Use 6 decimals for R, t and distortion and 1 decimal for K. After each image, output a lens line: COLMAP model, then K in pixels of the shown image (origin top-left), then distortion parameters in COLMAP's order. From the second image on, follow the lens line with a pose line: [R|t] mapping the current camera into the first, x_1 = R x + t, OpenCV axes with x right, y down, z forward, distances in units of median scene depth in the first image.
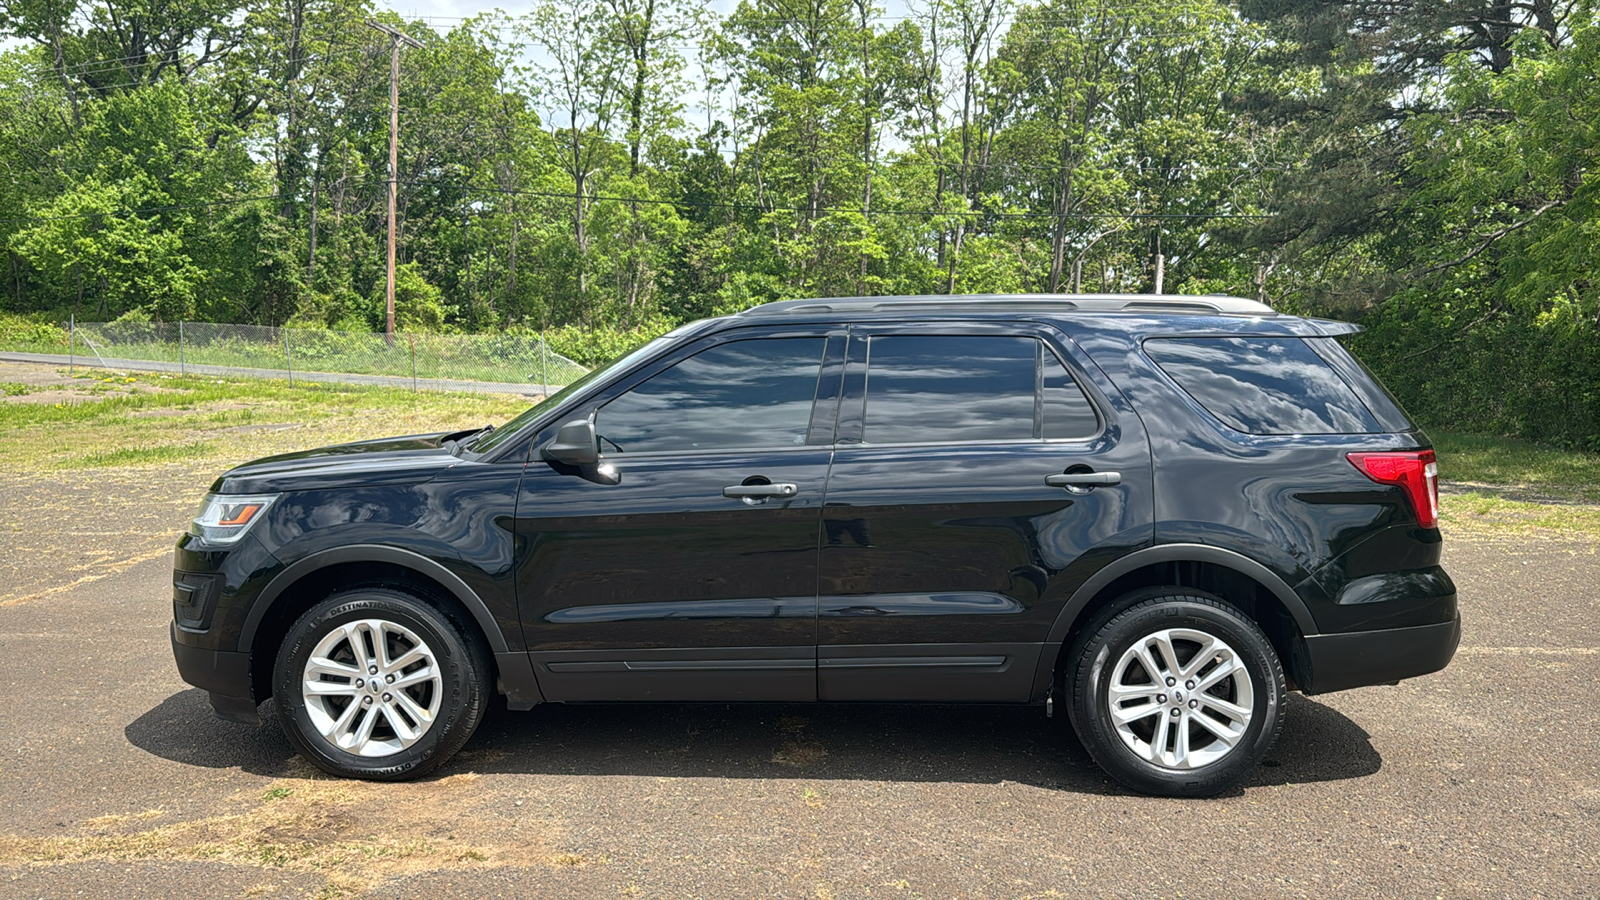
lens RADIAL K [[1414.6, 0, 792.5], [0, 1414.6, 453.8], [0, 0, 1]] dist [0.144169, -0.284117]
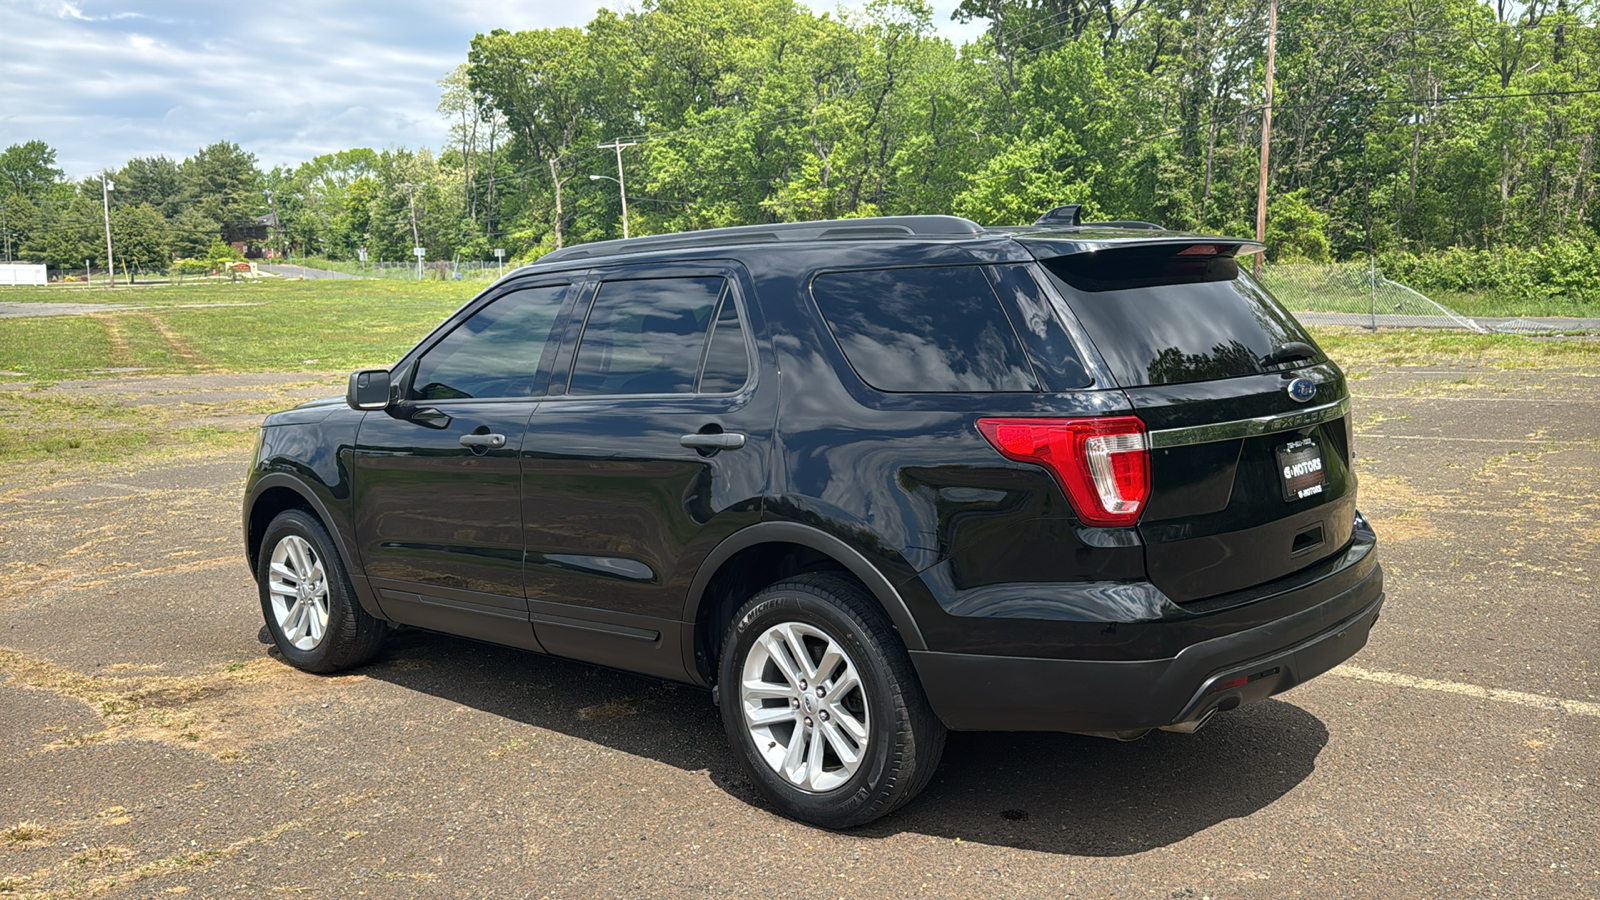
lens RADIAL K [[1393.7, 0, 791.7], [0, 1393.7, 453.1], [0, 0, 1]] dist [0.213838, -0.403363]
pose [[0.763675, 0.043306, -0.644147, 0.094675], [-0.013431, 0.998597, 0.051214, -0.002035], [0.645461, -0.030459, 0.763186, 0.045873]]
